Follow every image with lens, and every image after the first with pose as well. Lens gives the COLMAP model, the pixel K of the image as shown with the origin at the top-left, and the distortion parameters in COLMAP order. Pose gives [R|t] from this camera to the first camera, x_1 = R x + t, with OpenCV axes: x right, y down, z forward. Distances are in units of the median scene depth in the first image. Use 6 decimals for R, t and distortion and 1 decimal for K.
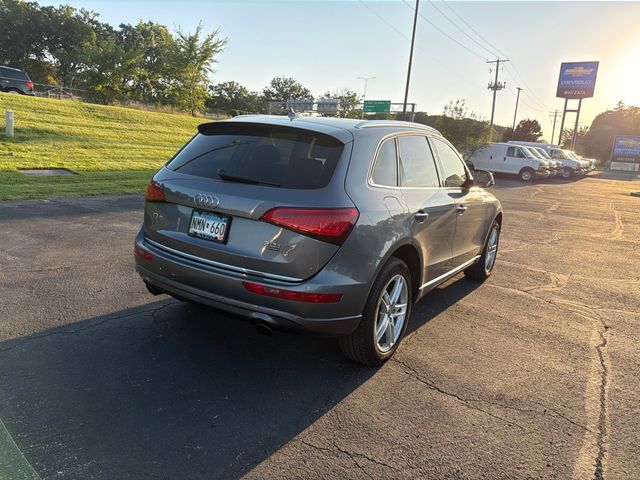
lens RADIAL K [[448.9, 0, 320.9], [0, 448.9, 235.8], [0, 0, 1]] dist [0.032905, -0.044334]
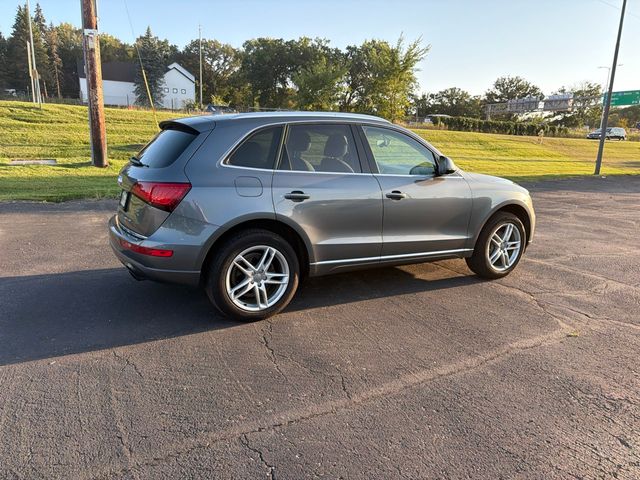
lens RADIAL K [[448.2, 0, 320.8], [0, 448.2, 242.8], [0, 0, 1]] dist [0.033789, -0.048925]
pose [[0.889196, 0.048184, -0.454983, 0.116050], [-0.049474, 0.998734, 0.009078, 0.008768], [0.454844, 0.014437, 0.890454, 0.006605]]
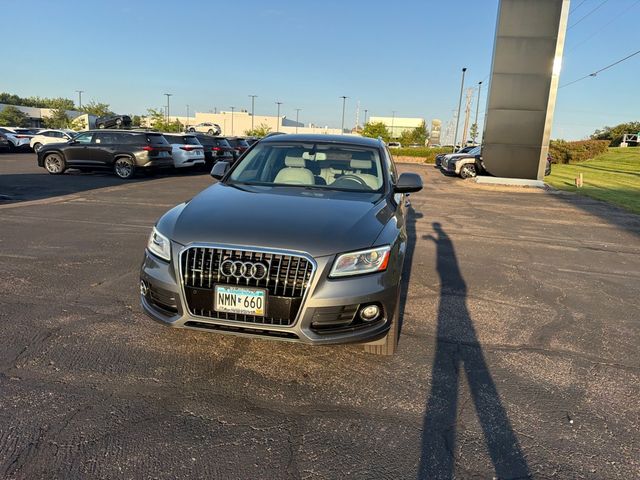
lens RADIAL K [[447.7, 0, 320.8], [0, 447.7, 240.0], [0, 0, 1]] dist [0.036091, -0.051190]
pose [[-0.914426, -0.049524, -0.401712, 0.113628], [-0.196911, 0.921550, 0.334622, -0.074980], [0.353625, 0.385089, -0.852441, 0.412479]]
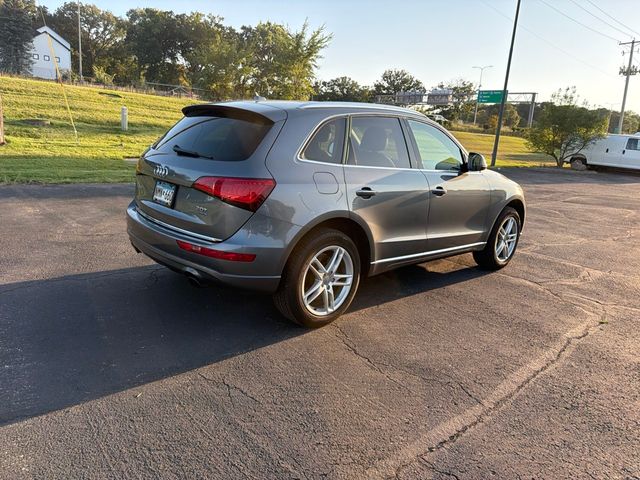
lens RADIAL K [[448.9, 0, 320.9], [0, 448.9, 235.8], [0, 0, 1]] dist [0.032905, -0.044334]
pose [[0.971392, 0.045438, -0.233096, 0.054749], [-0.042556, 0.998943, 0.017382, 0.006474], [0.233639, -0.006965, 0.972298, -0.007215]]
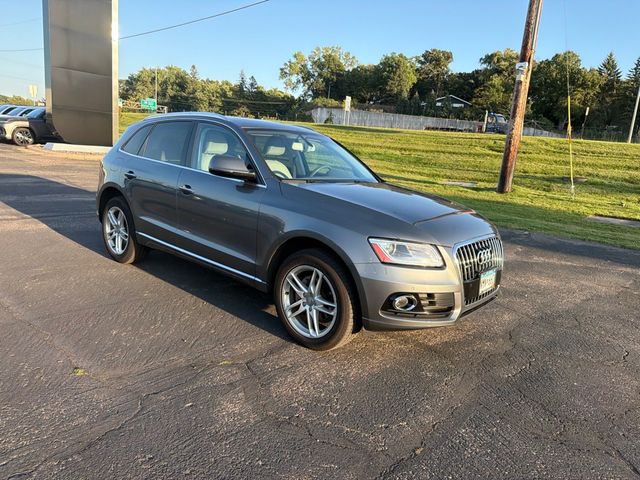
lens RADIAL K [[448.2, 0, 320.8], [0, 448.2, 242.8], [0, 0, 1]] dist [0.033789, -0.048925]
pose [[-0.114757, 0.119385, -0.986194, 0.238487], [-0.279994, 0.948616, 0.147417, -0.033045], [0.953118, 0.293045, -0.075433, 0.260384]]
